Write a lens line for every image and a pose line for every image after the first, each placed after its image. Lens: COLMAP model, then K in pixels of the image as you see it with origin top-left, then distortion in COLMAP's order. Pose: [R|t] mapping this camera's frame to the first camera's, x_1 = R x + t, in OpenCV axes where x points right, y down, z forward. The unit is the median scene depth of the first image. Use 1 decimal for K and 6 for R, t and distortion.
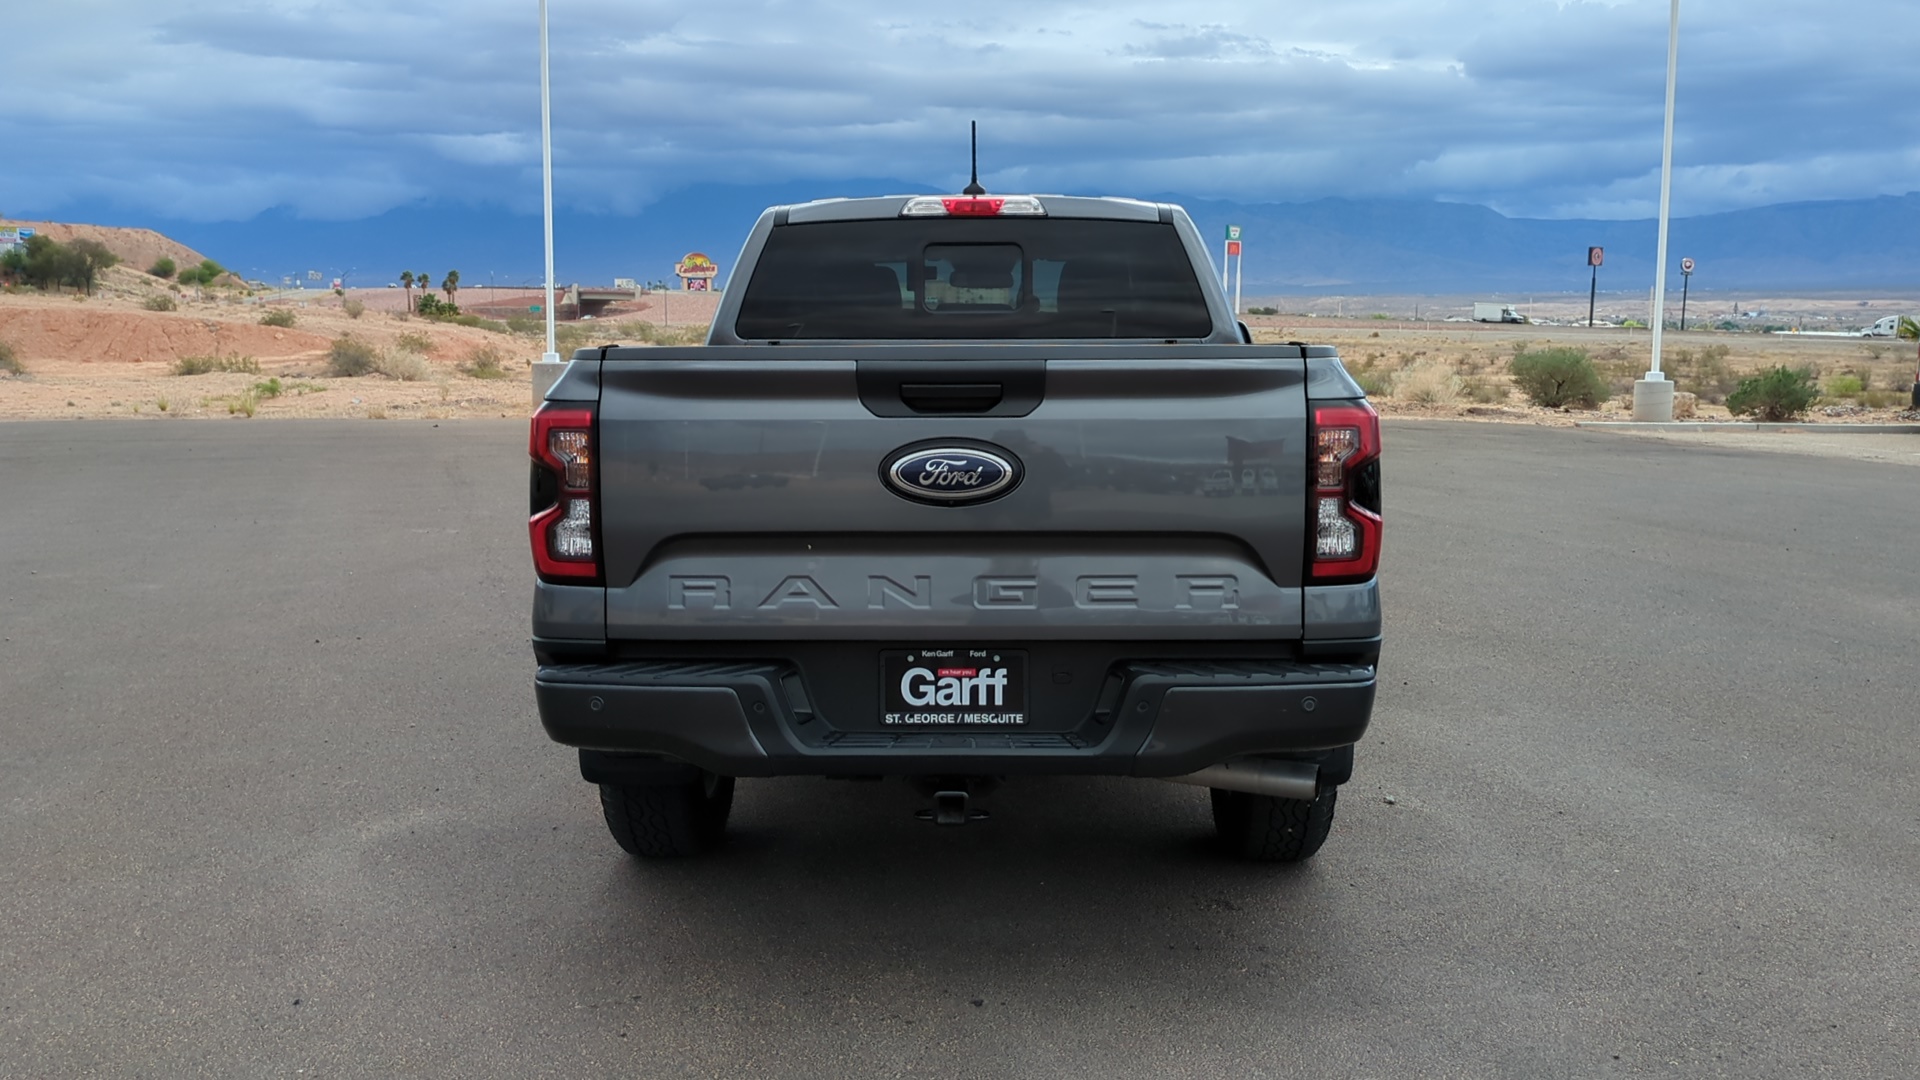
lens RADIAL K [[1656.6, 0, 967.8], [0, 1656.6, 547.7], [0, 0, 1]] dist [0.077715, -0.114018]
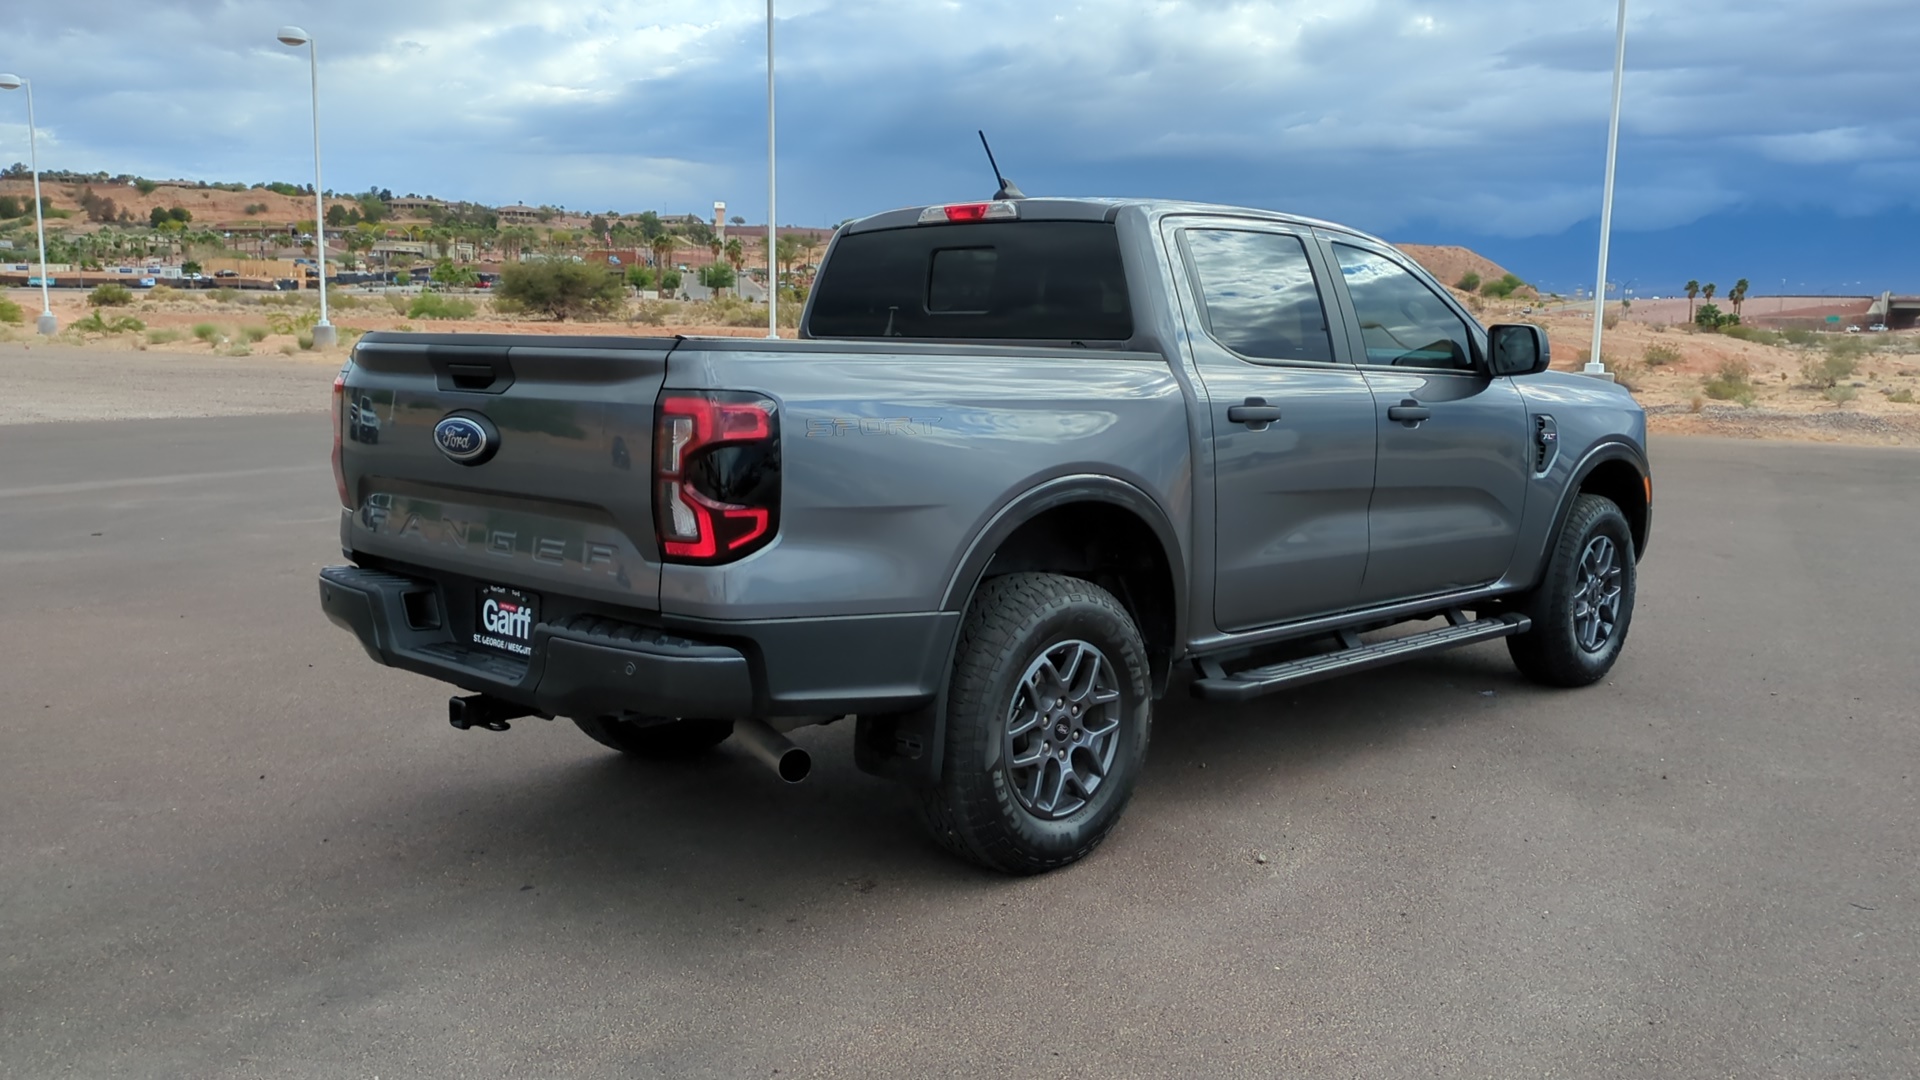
lens RADIAL K [[1656.6, 0, 967.8], [0, 1656.6, 547.7], [0, 0, 1]] dist [0.077715, -0.114018]
pose [[0.734495, 0.095591, -0.671848, 1.044116], [-0.099986, 0.994468, 0.032184, -0.039666], [0.671208, 0.043537, 0.739989, 0.328571]]
